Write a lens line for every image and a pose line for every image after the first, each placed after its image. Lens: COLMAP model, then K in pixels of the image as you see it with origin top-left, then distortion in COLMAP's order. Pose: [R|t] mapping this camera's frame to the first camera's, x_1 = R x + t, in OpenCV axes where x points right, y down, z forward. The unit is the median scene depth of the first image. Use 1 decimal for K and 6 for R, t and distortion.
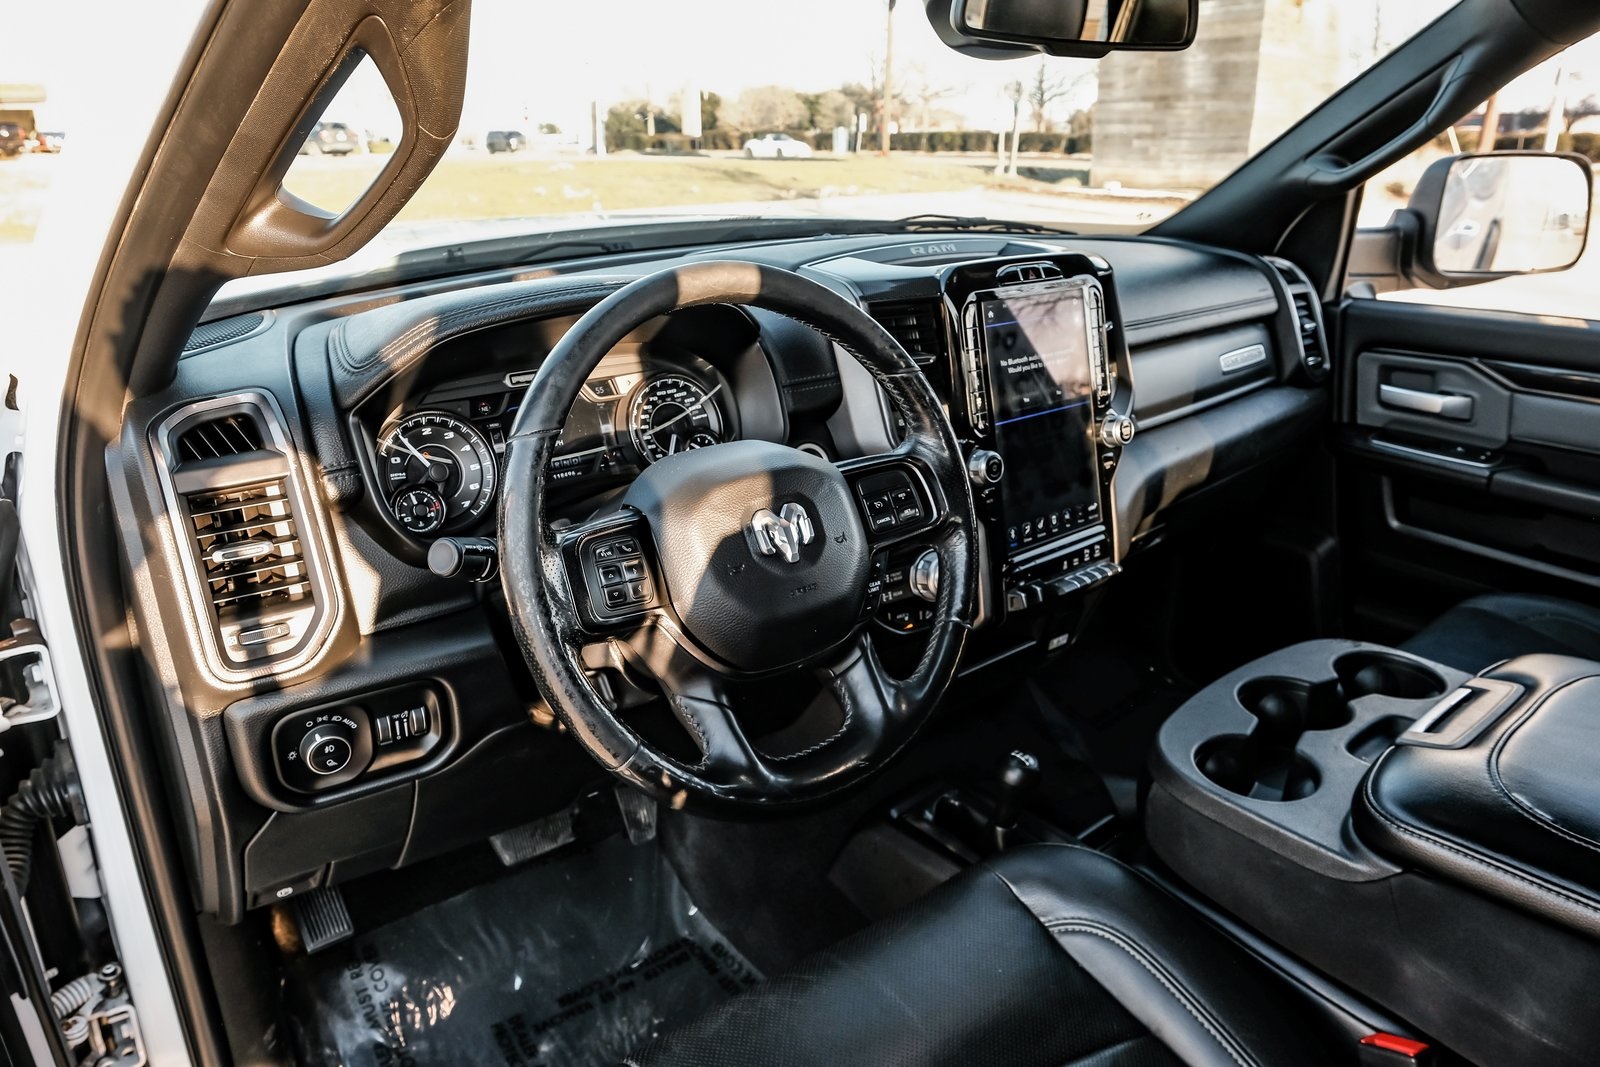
lens RADIAL K [[1071.5, 0, 800.0], [0, 1071.5, 533.5], [0, 0, 1]] dist [-0.032875, -0.000499]
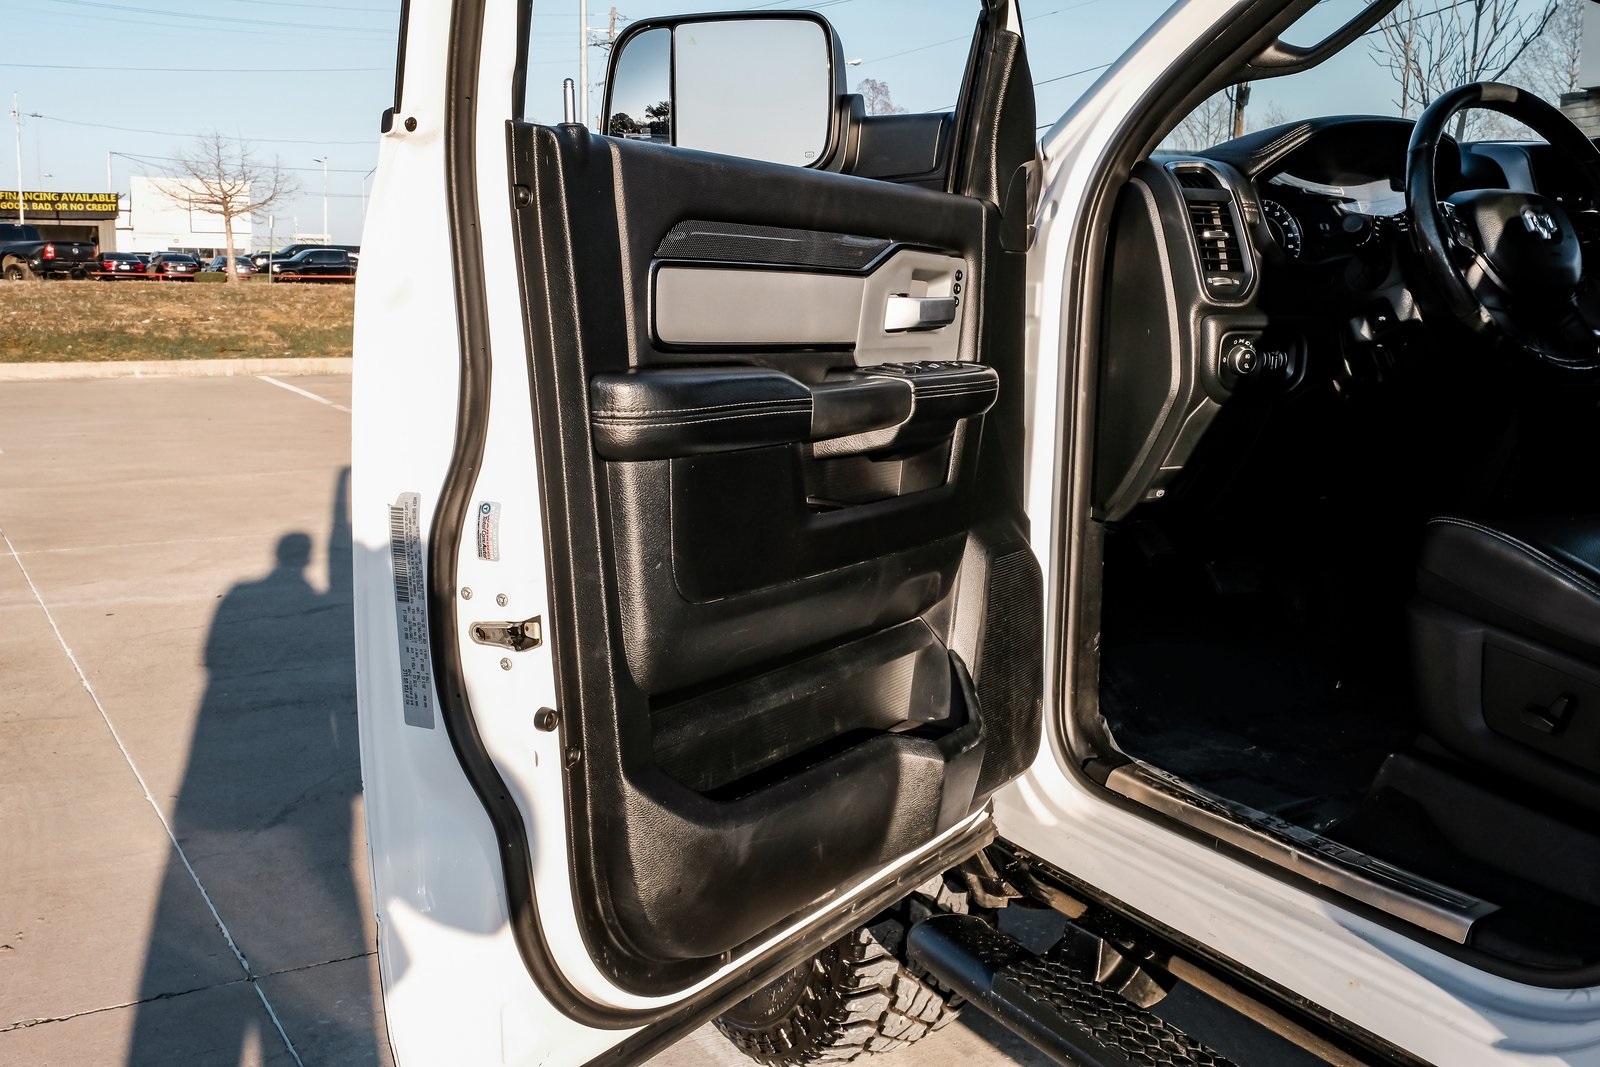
lens RADIAL K [[1611.8, 0, 799.1], [0, 1611.8, 499.9], [0, 0, 1]] dist [-0.023917, -0.011456]
pose [[0.982496, 0.038470, -0.182270, -0.642089], [-0.075695, 0.976471, -0.201928, 0.959185], [0.170213, 0.212190, 0.962290, -1.484042]]
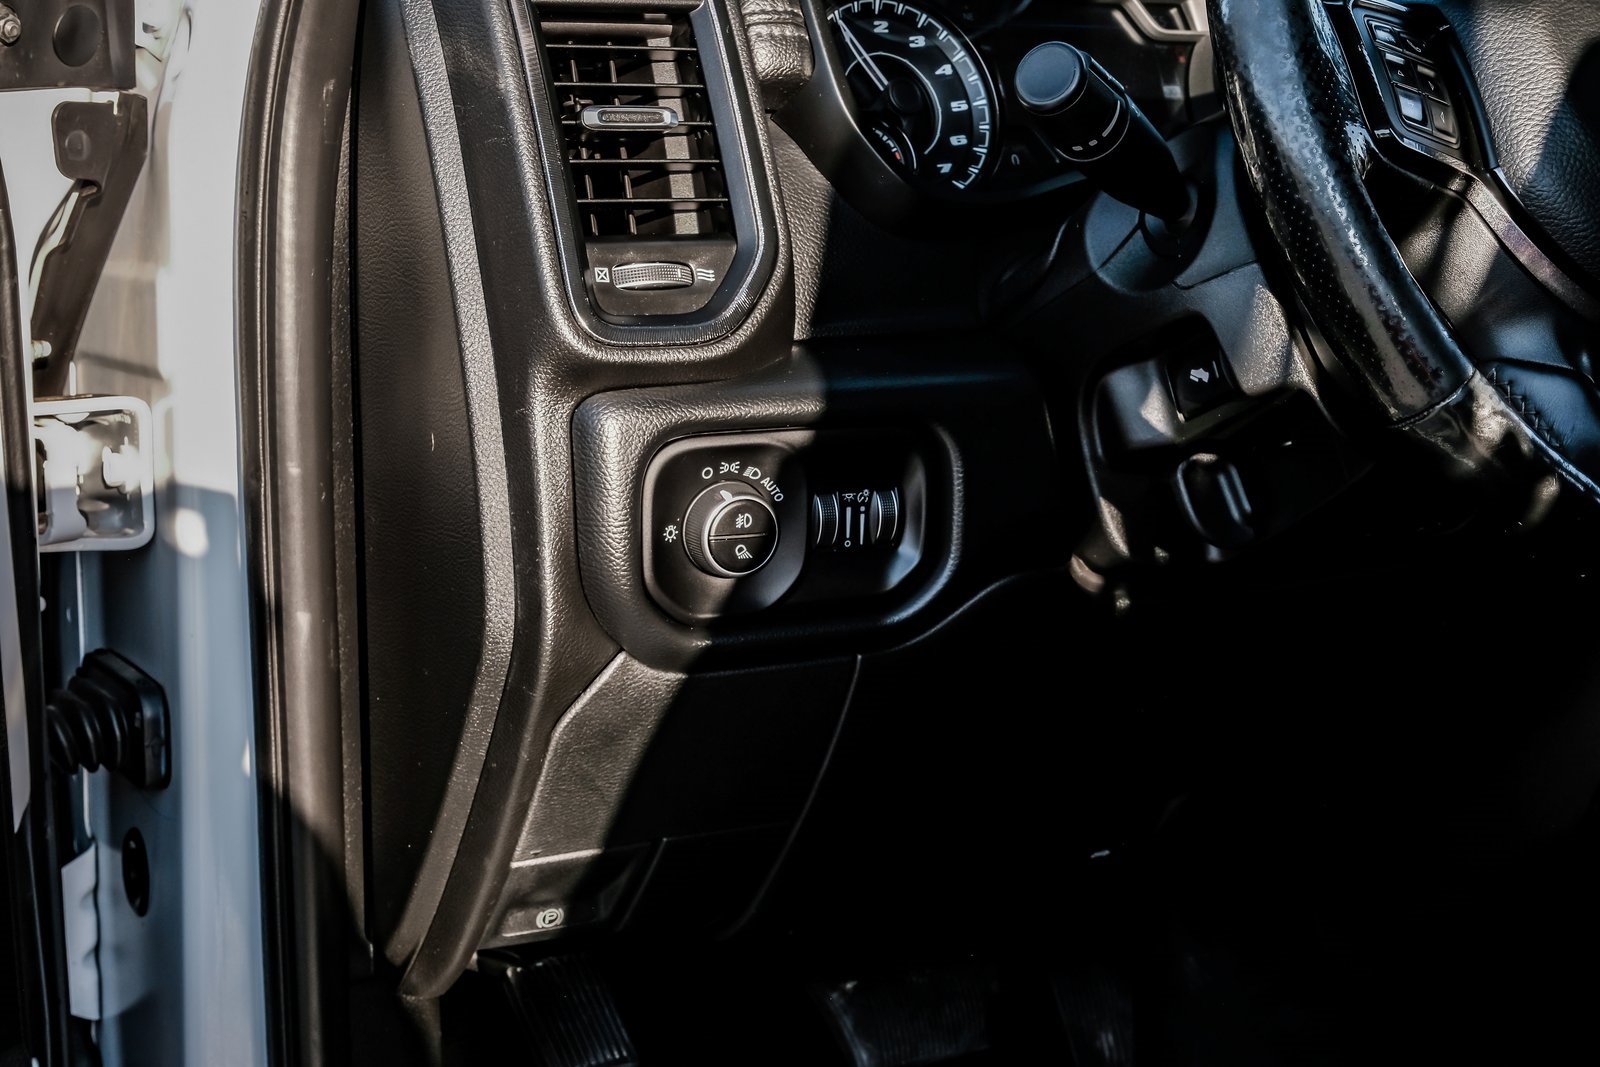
lens RADIAL K [[2319.8, 0, 800.0], [0, 2319.8, 533.5], [0, 0, 1]] dist [0.003775, -0.026715]
pose [[0.990733, 0.020274, -0.134302, -0.254330], [-0.043282, 0.984375, -0.170685, 0.381915], [0.128743, 0.174916, 0.976130, -0.084861]]
